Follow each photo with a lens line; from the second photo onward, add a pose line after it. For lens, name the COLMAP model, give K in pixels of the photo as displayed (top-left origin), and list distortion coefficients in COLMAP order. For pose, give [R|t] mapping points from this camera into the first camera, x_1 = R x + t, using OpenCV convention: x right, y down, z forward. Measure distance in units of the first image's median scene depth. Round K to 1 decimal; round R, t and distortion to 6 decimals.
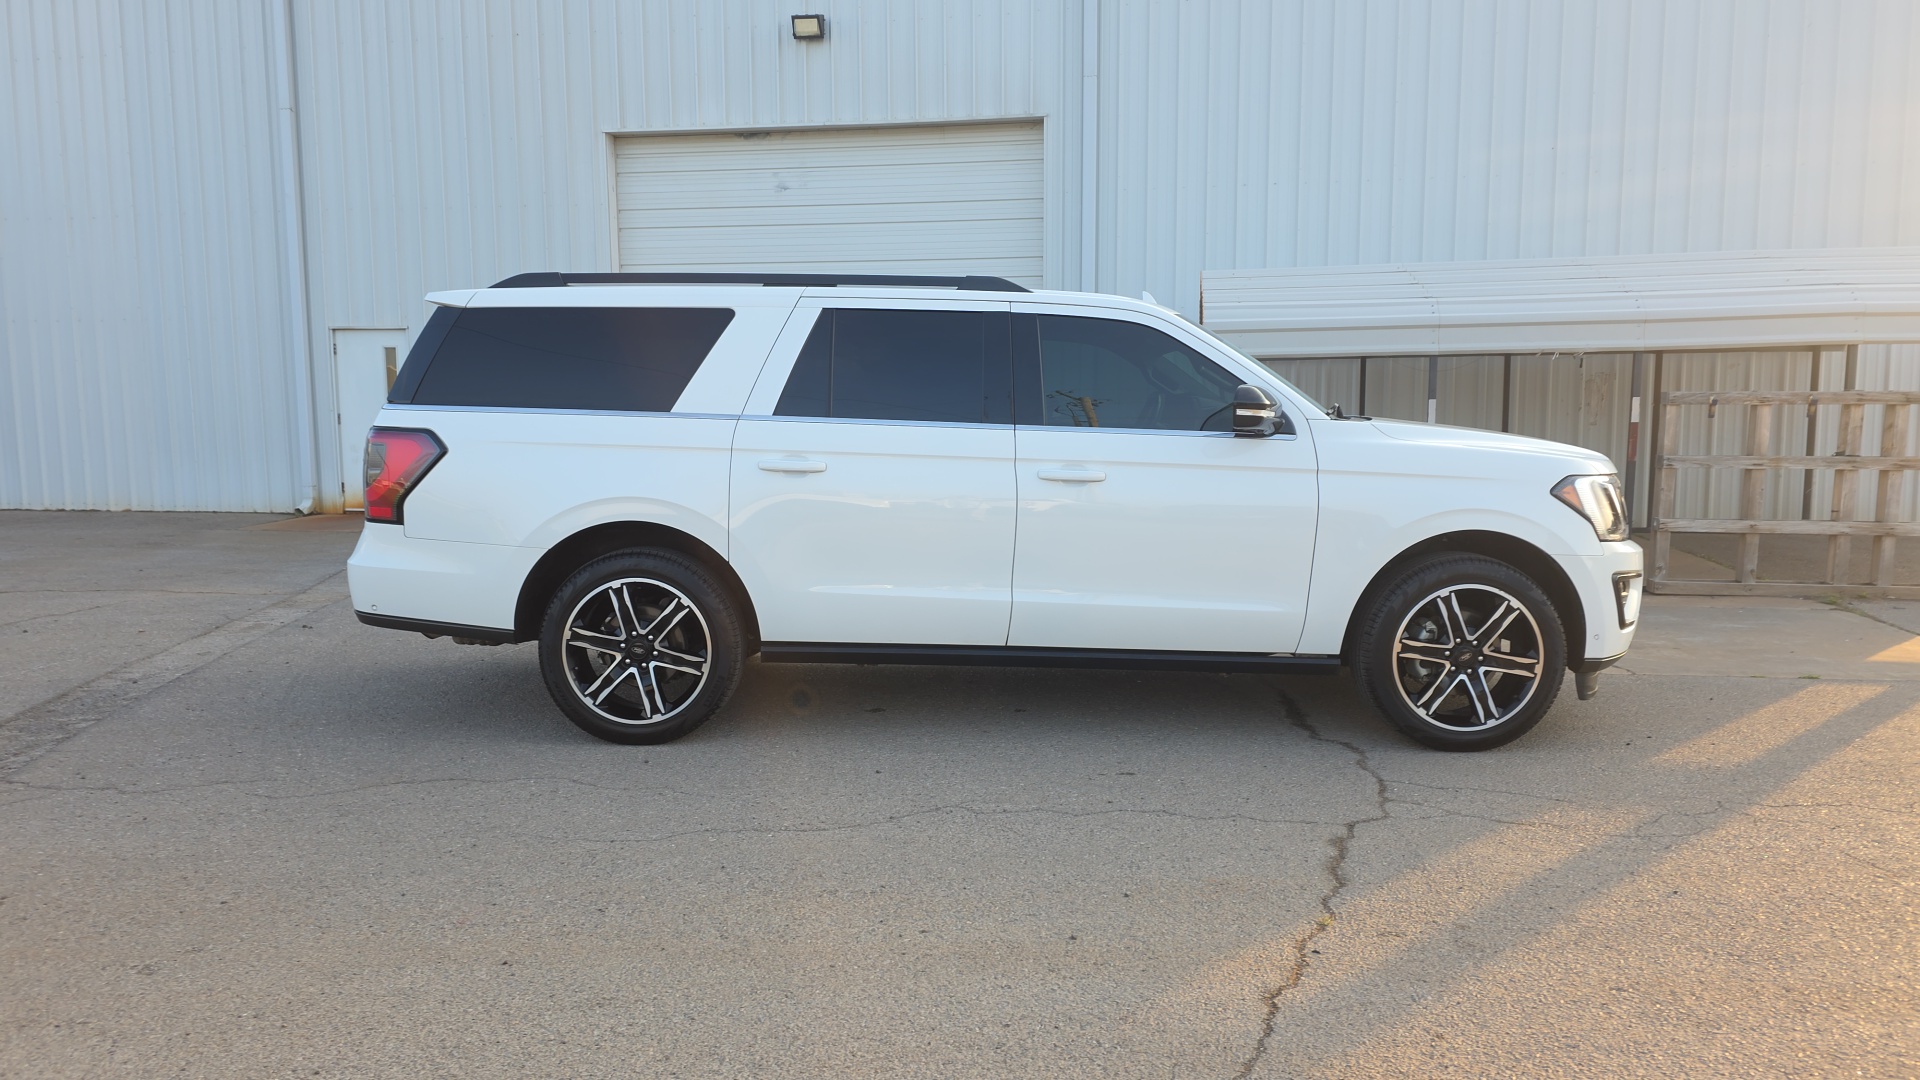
lens RADIAL K [[1281.3, 0, 1014.2], [0, 1281.3, 588.0], [0, 0, 1]] dist [0.024526, -0.002332]
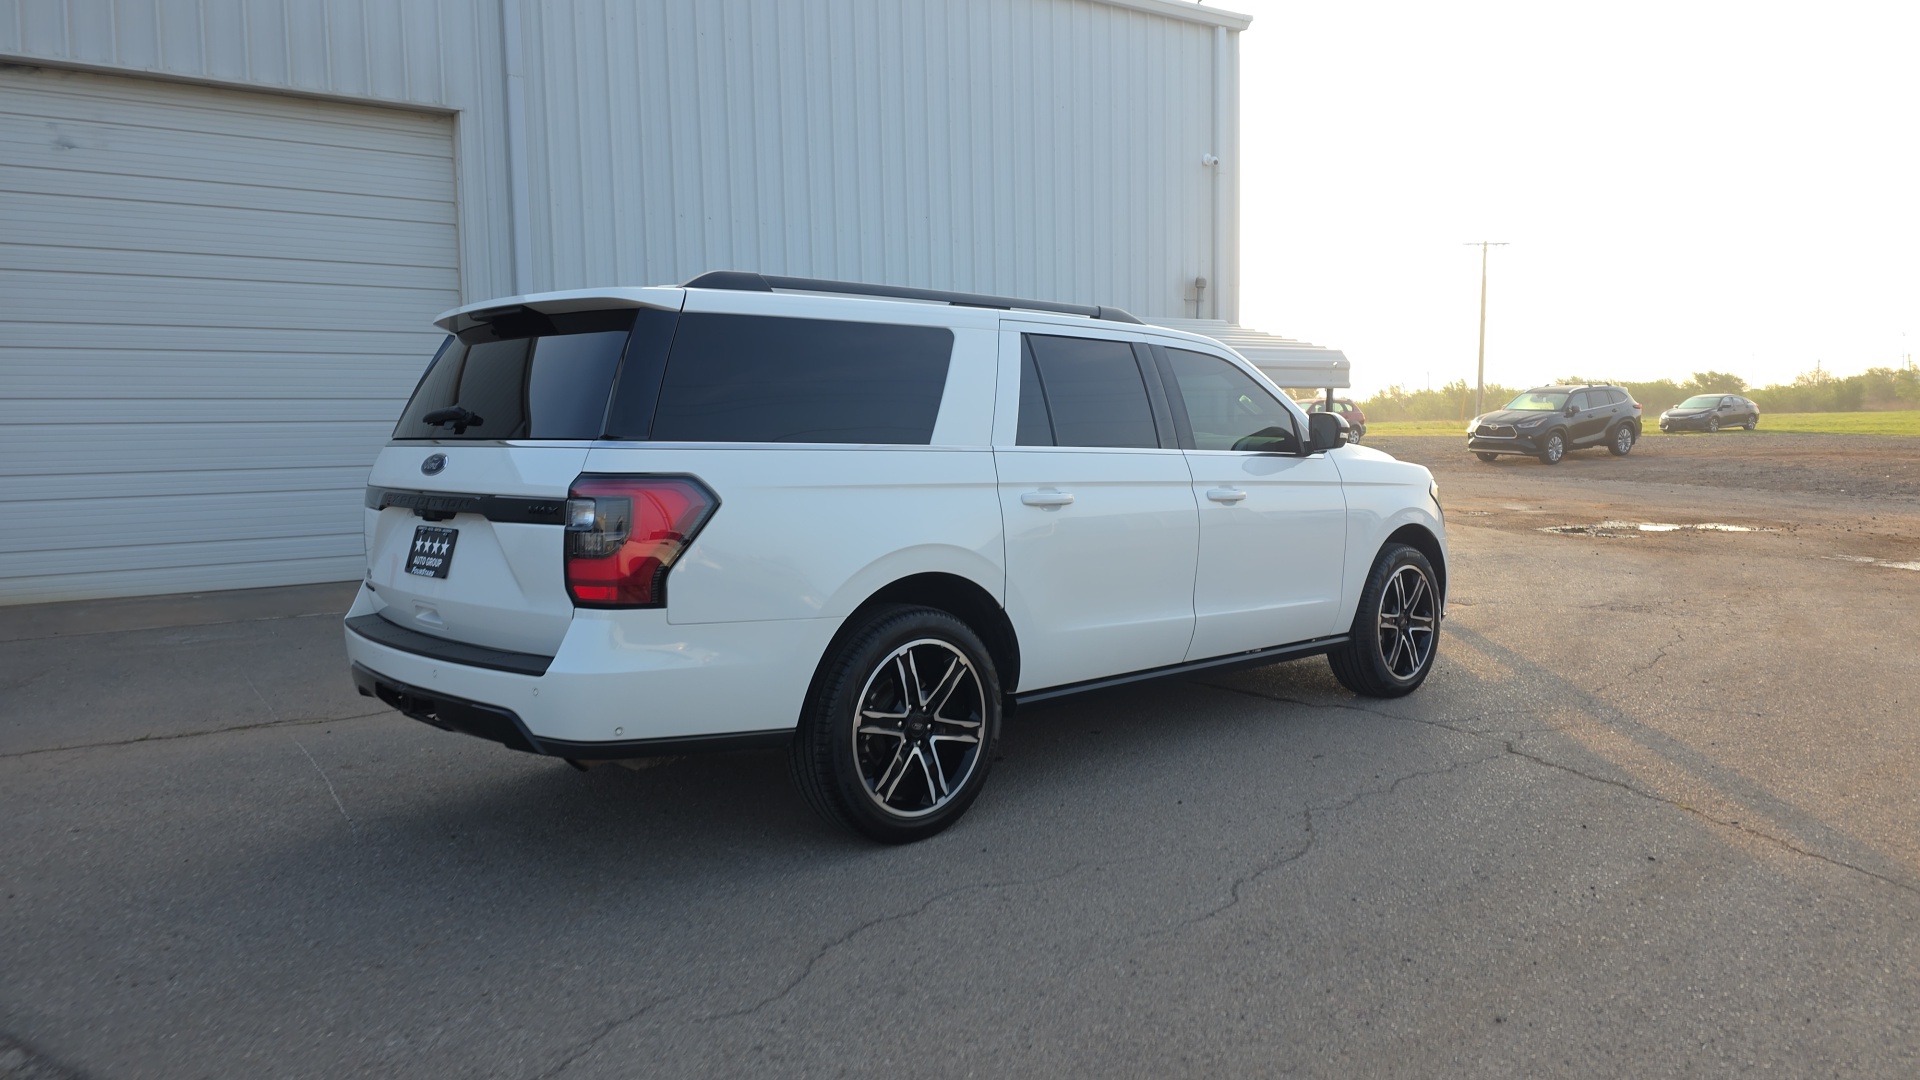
lens RADIAL K [[1282.7, 0, 955.4], [0, 1282.7, 549.4], [0, 0, 1]] dist [0.028706, -0.004592]
pose [[0.718200, -0.076658, 0.691601, -0.851306], [0.113685, 0.993485, -0.007938, -0.057331], [-0.686487, 0.084326, 0.722236, 0.367329]]
